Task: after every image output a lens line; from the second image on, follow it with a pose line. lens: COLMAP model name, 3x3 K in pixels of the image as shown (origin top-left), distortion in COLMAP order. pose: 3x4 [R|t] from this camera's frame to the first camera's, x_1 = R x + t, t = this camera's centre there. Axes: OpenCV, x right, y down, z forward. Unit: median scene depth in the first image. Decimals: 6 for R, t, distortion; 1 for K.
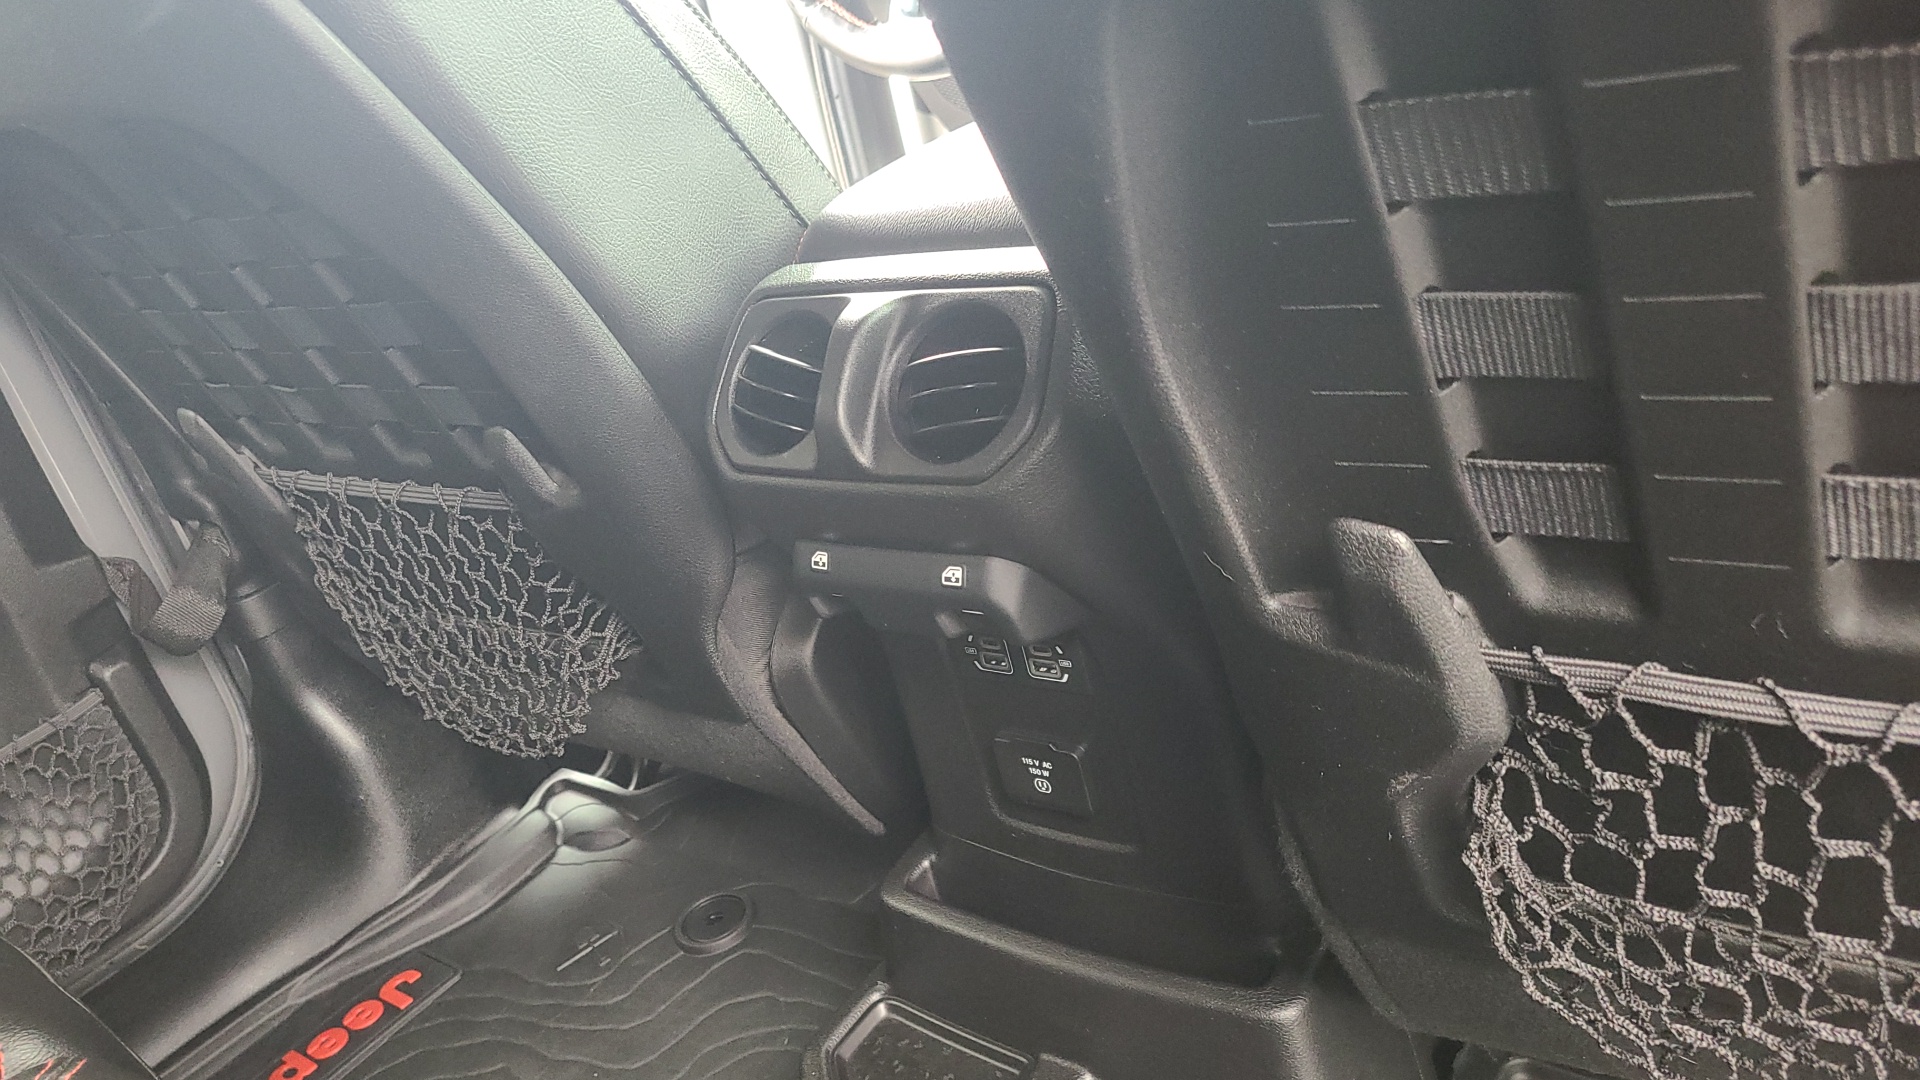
lens RADIAL K [[1457.8, 0, 920.6], [0, 1457.8, 528.7], [0, 0, 1]] dist [0.032009, -0.004241]
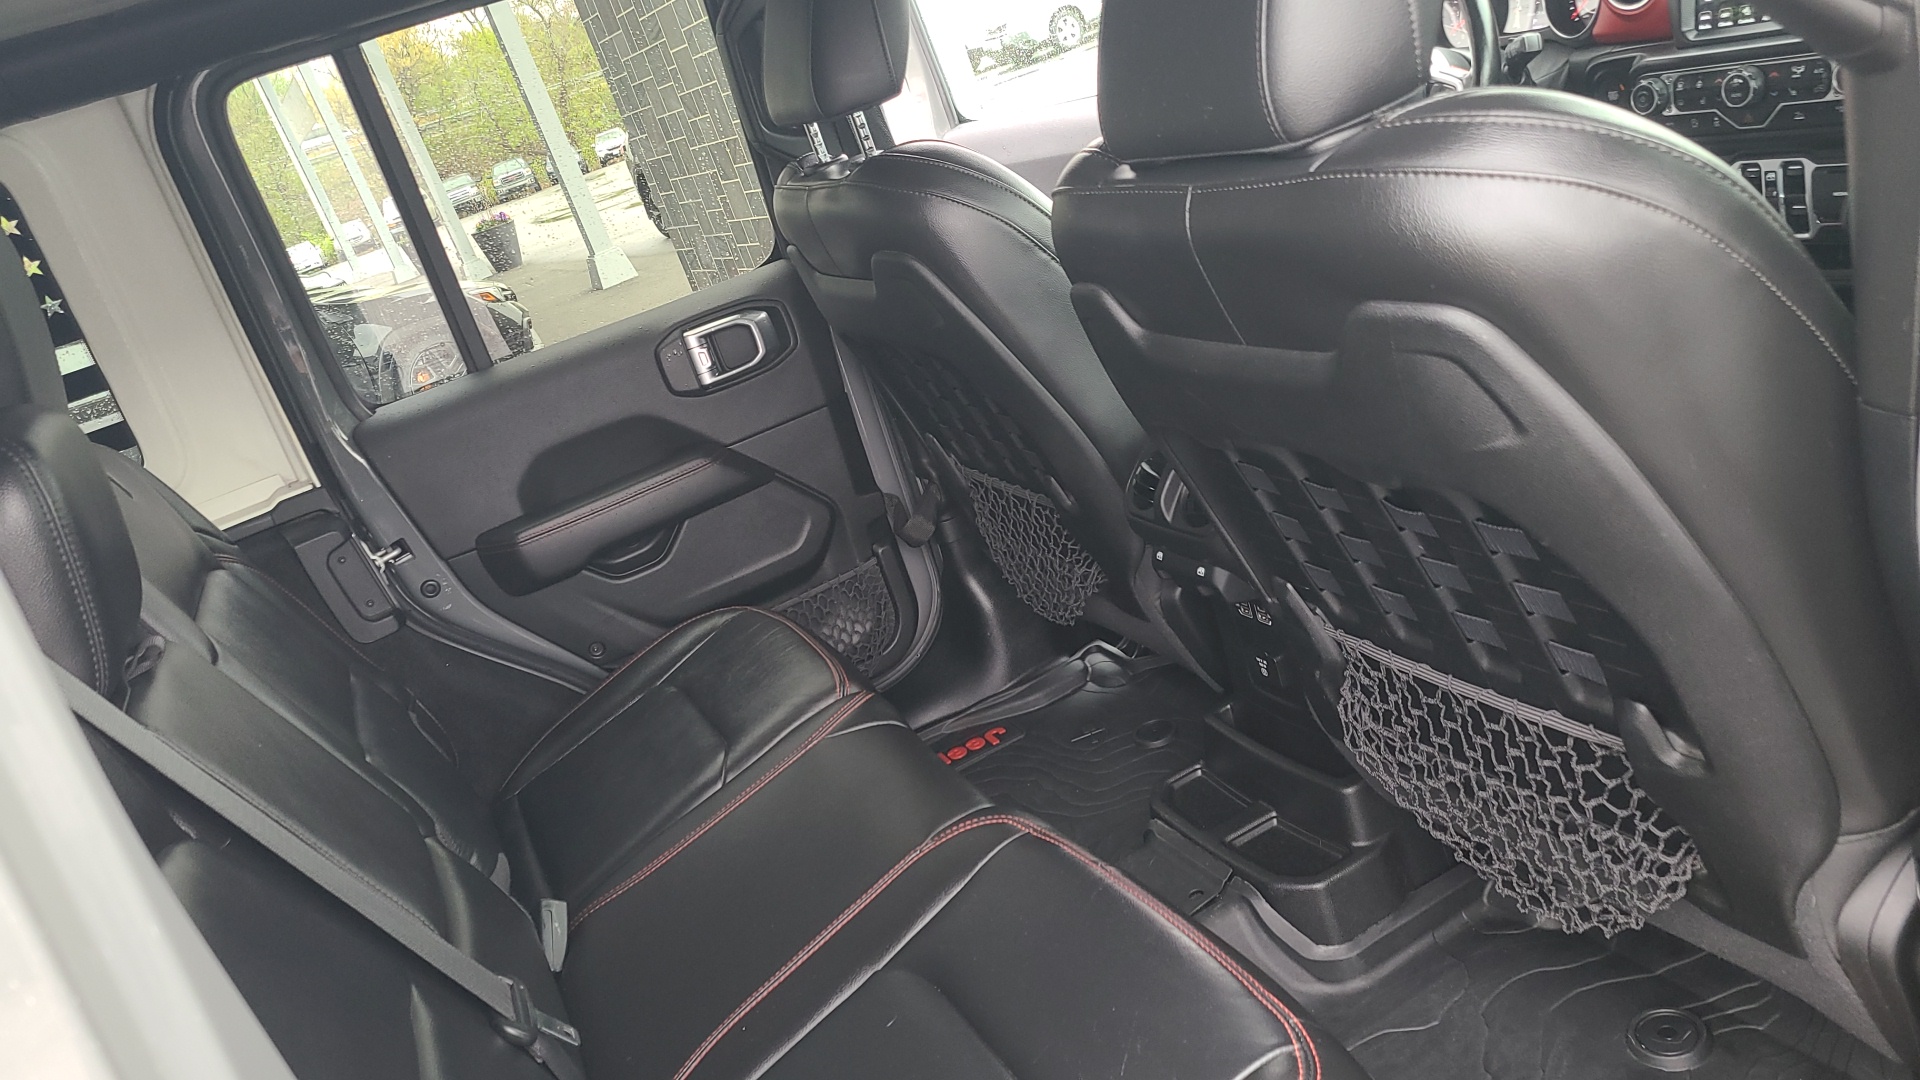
lens RADIAL K [[1457.8, 0, 942.8], [0, 1457.8, 535.1], [0, 0, 1]] dist [0.032009, -0.004241]
pose [[0.897334, 0.140304, -0.418458, 0.361417], [-0.114340, 0.989657, 0.086632, -0.105922], [0.426285, -0.029891, 0.904095, -0.776230]]
